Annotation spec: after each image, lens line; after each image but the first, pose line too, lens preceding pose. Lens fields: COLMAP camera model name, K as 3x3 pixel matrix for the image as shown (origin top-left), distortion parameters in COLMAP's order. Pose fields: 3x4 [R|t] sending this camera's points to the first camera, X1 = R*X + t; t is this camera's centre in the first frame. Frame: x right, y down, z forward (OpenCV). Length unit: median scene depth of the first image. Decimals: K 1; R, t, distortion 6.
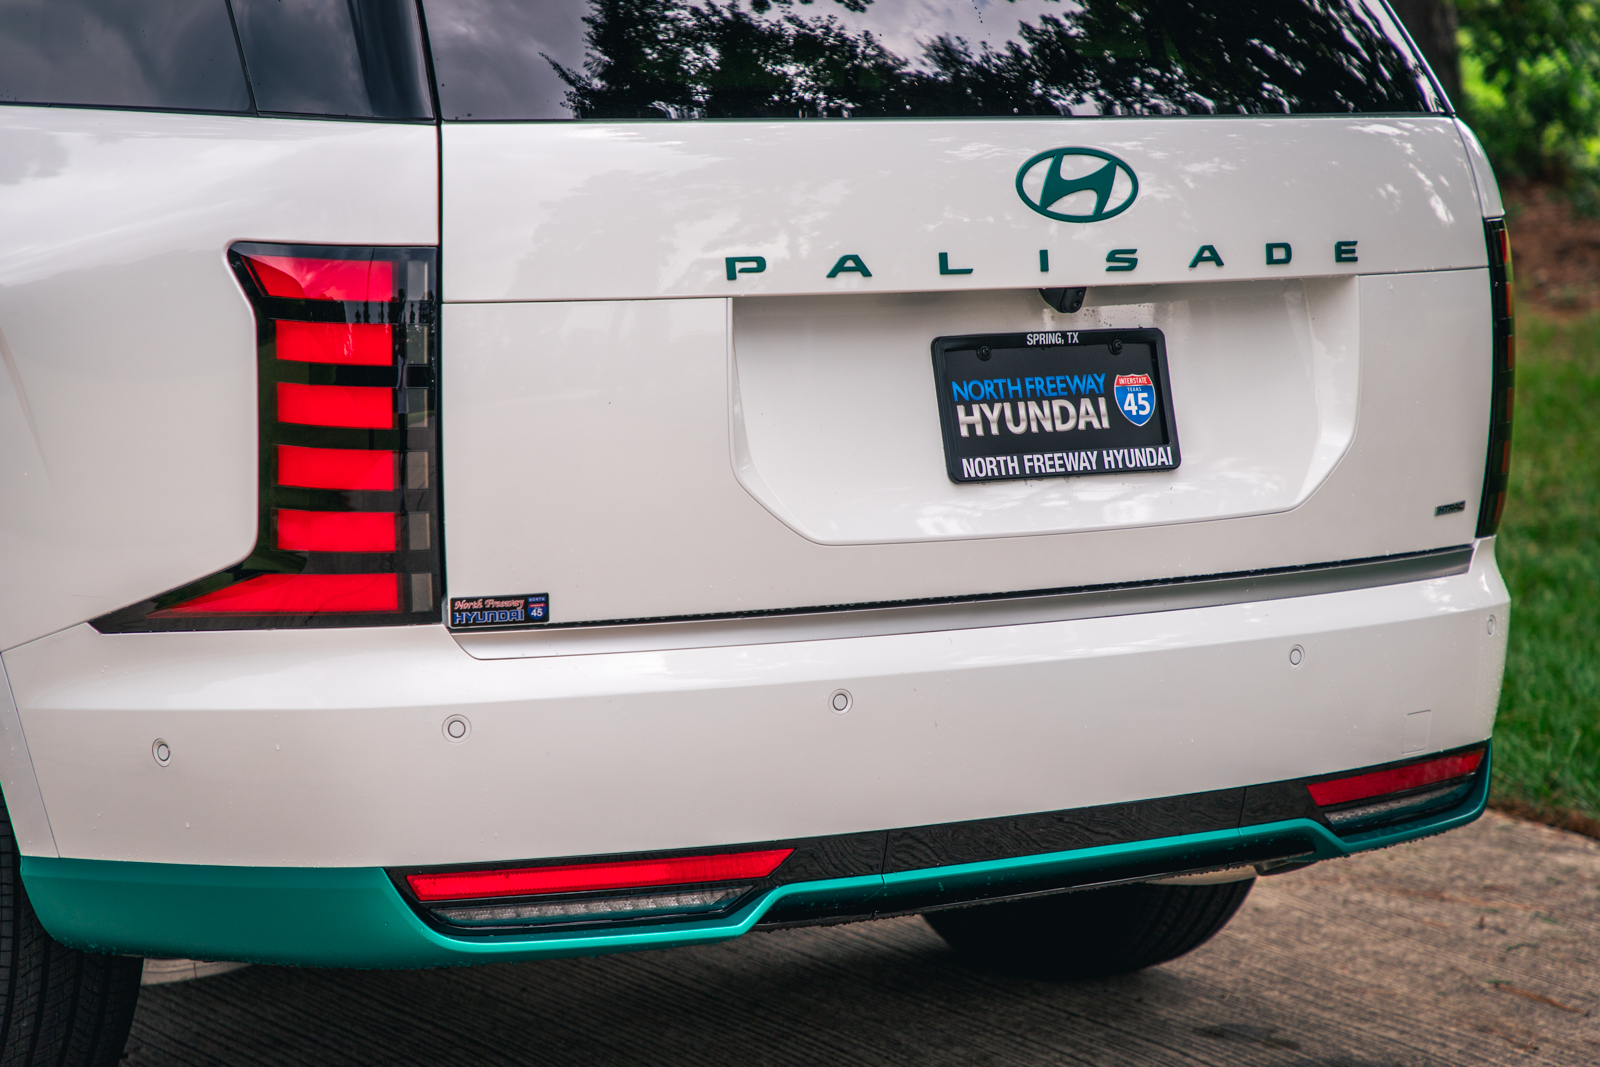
lens RADIAL K [[4086.8, 0, 795.3], [0, 4086.8, 536.6], [0, 0, 1]] dist [0.045213, 0.000000]
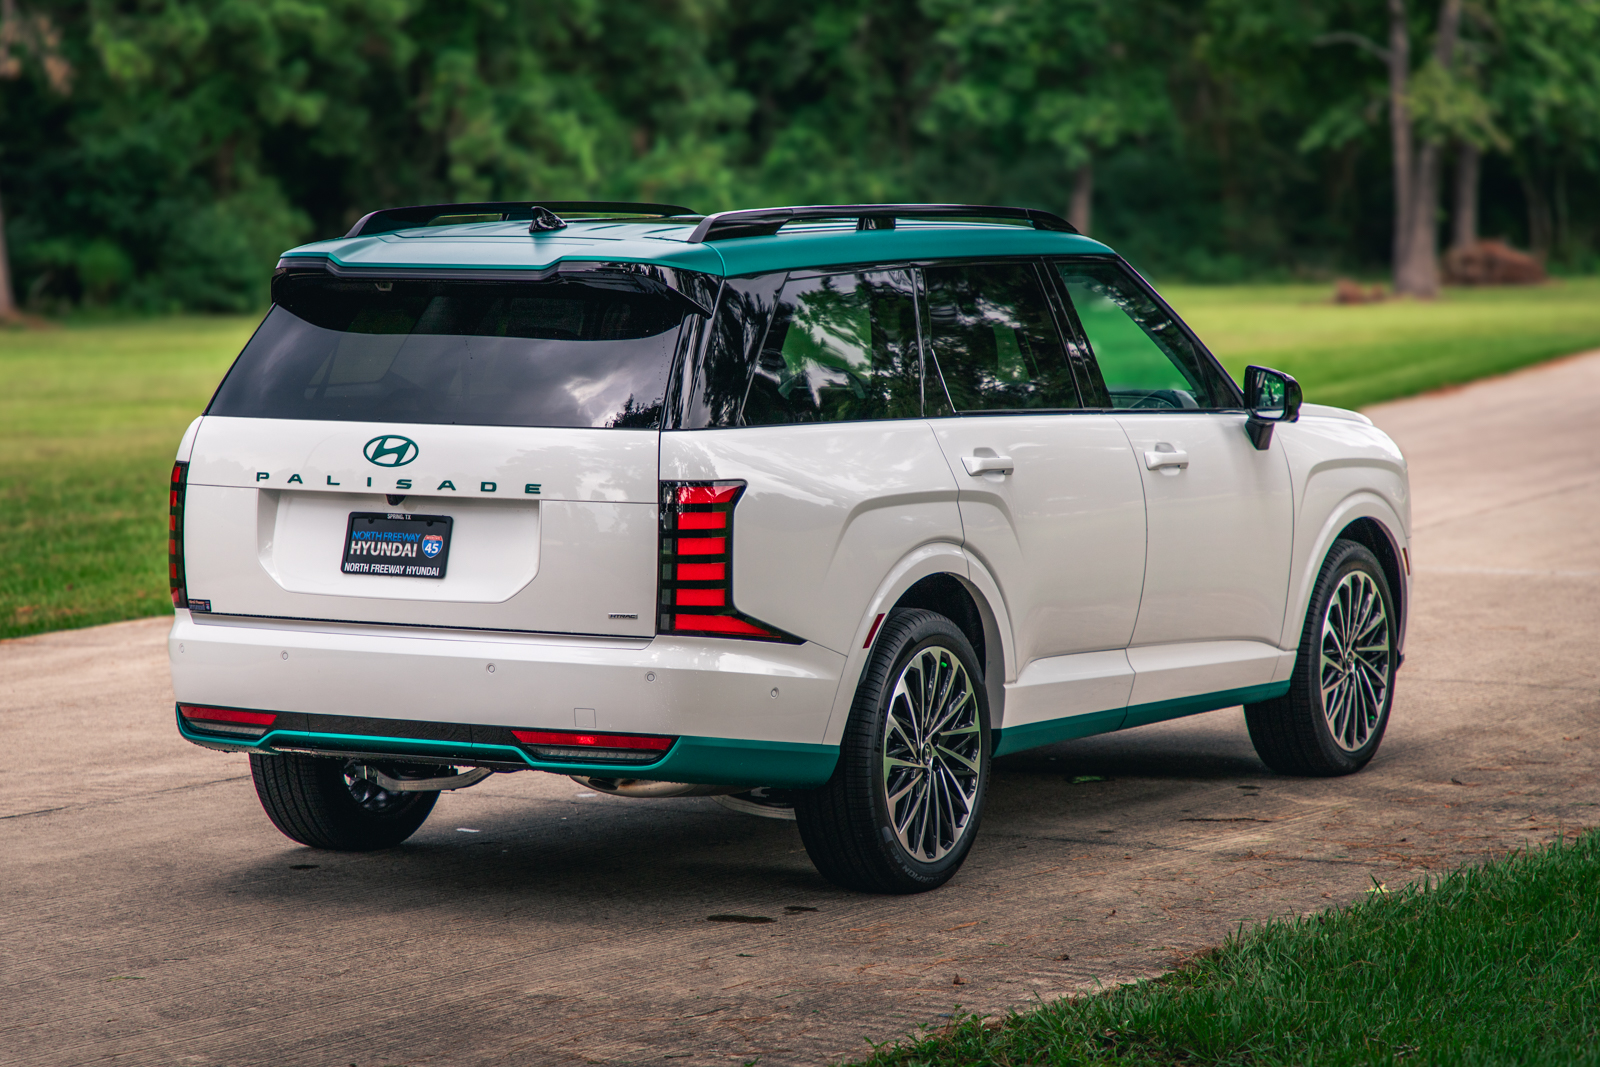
lens RADIAL K [[4939.3, 0, 799.2], [0, 4939.3, 531.9], [0, 0, 1]] dist [0.114987, 0.000000]
pose [[0.455842, 0.055184, -0.888348, 2.699764], [-0.111995, 0.993700, 0.004260, -0.078208], [0.882986, 0.097548, 0.459151, -0.091349]]
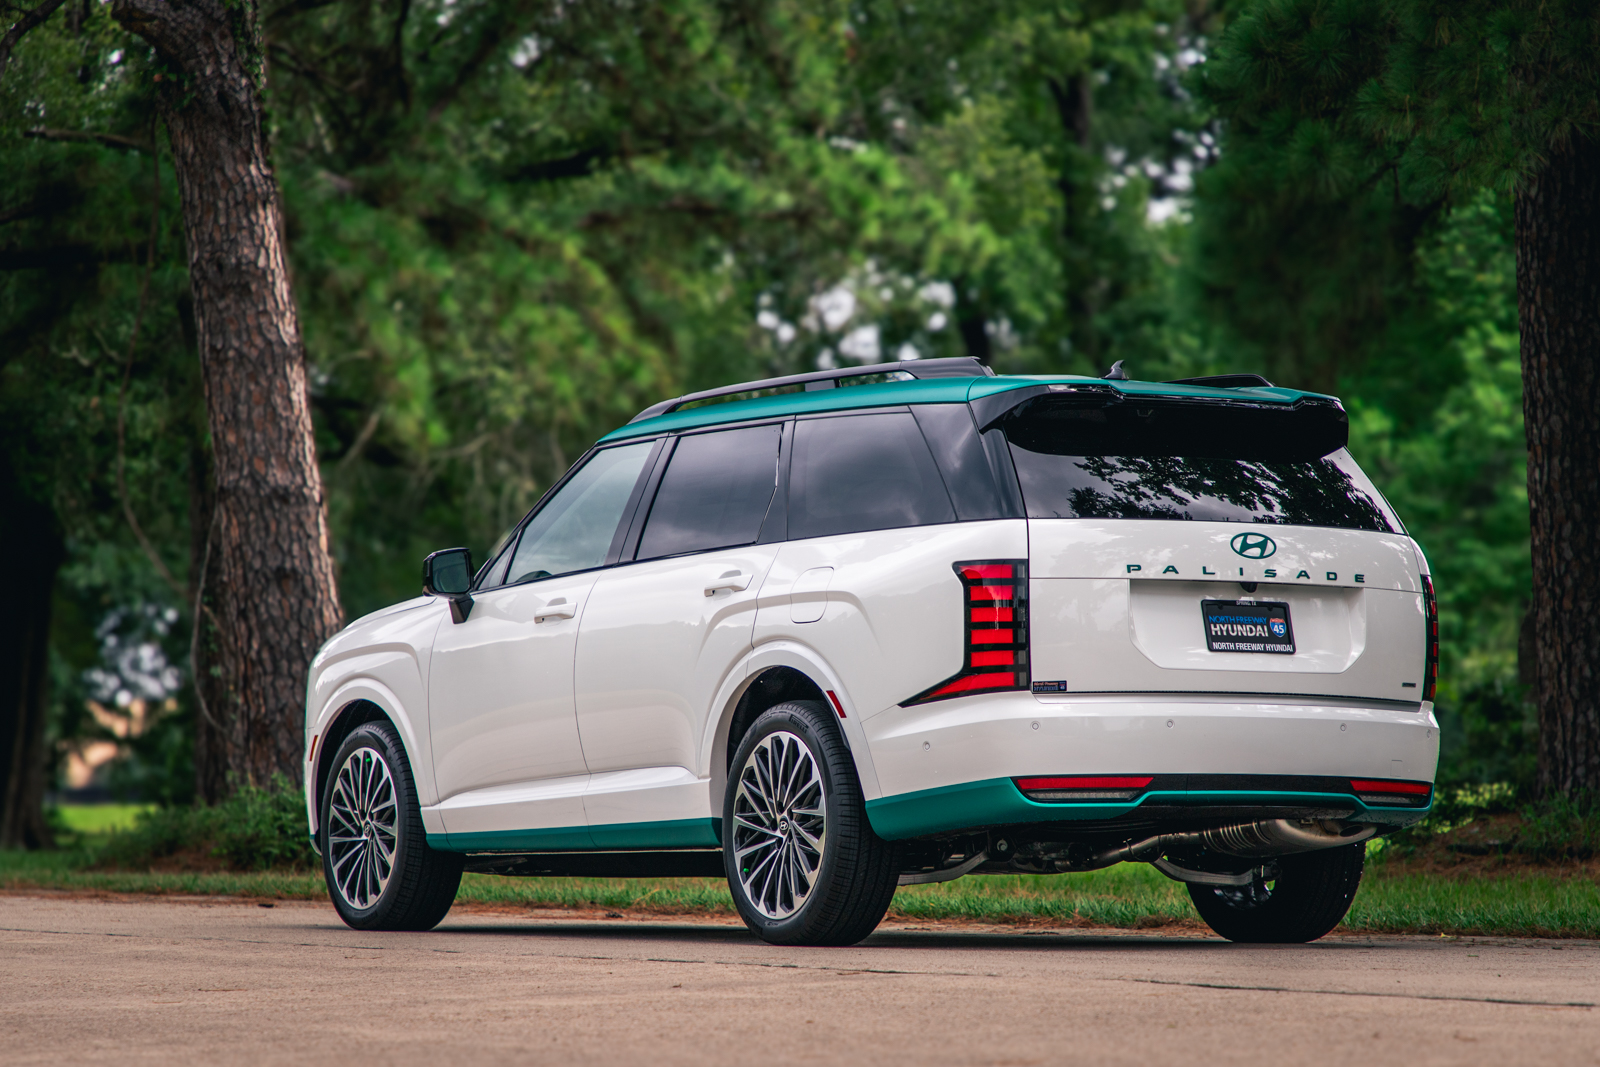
lens RADIAL K [[4939.3, 0, 799.9], [0, 4939.3, 533.1], [0, 0, 1]] dist [0.114987, 0.000000]
pose [[0.998102, -0.013253, -0.060145, -0.035436], [0.001357, 0.981067, -0.193666, 0.549717], [0.061572, 0.193217, 0.979222, -2.278695]]
